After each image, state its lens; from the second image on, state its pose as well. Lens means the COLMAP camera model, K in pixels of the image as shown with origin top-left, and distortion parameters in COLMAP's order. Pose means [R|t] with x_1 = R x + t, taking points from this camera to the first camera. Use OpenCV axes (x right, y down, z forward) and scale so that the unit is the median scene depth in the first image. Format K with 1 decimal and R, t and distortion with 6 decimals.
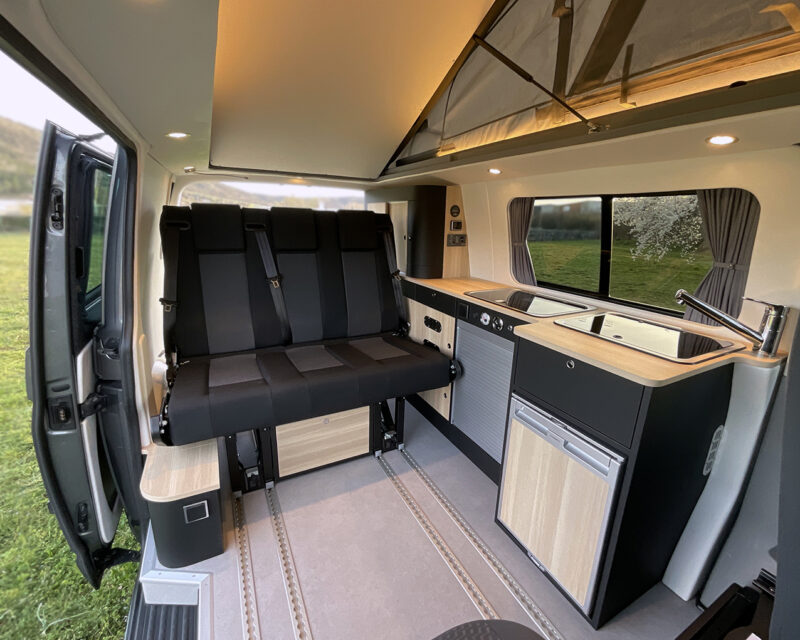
lens RADIAL K [[357.8, 0, 405.5], [0, 357.8, 322.4], [0, 0, 1]] dist [0.001595, -0.000123]
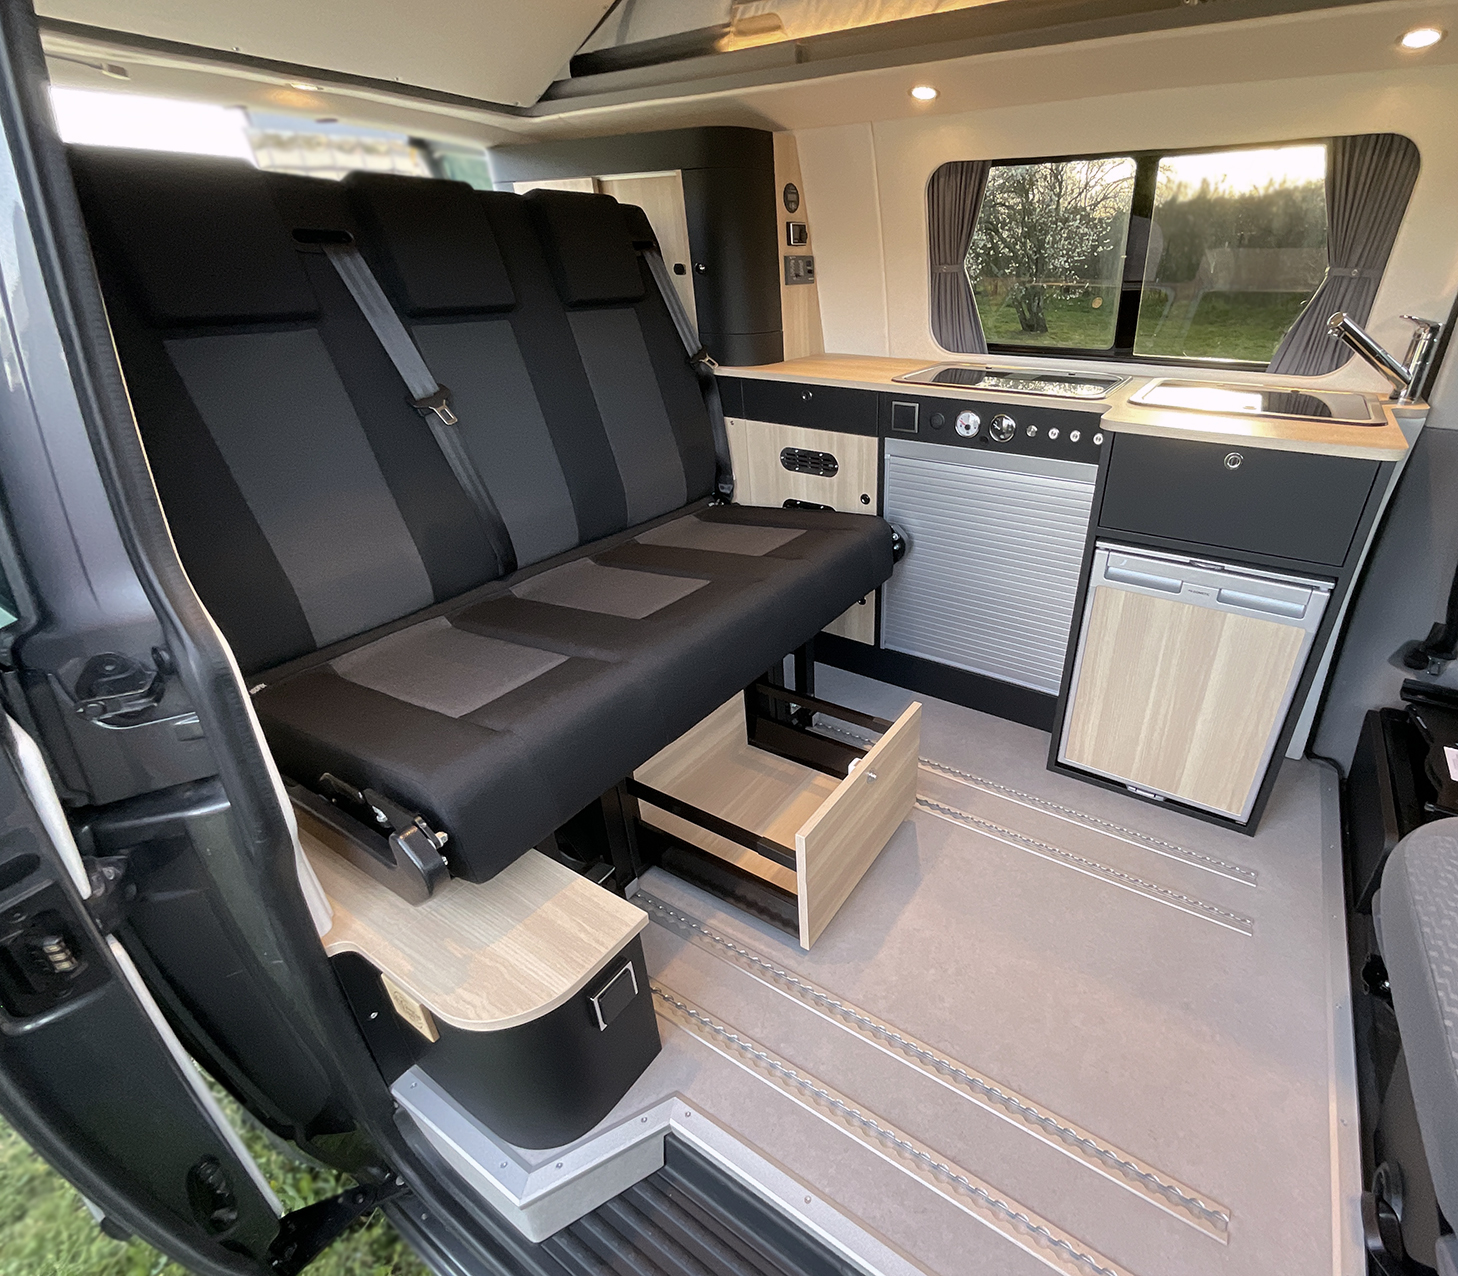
lens RADIAL K [[695.1, 0, 849.8], [0, 695.1, 635.8], [0, 0, 1]] dist [0.000590, 0.001143]
pose [[0.849409, -0.275204, 0.450296, -0.419940], [0.169644, 0.950365, 0.260821, -0.009308], [-0.499725, -0.145154, 0.853935, 0.182860]]
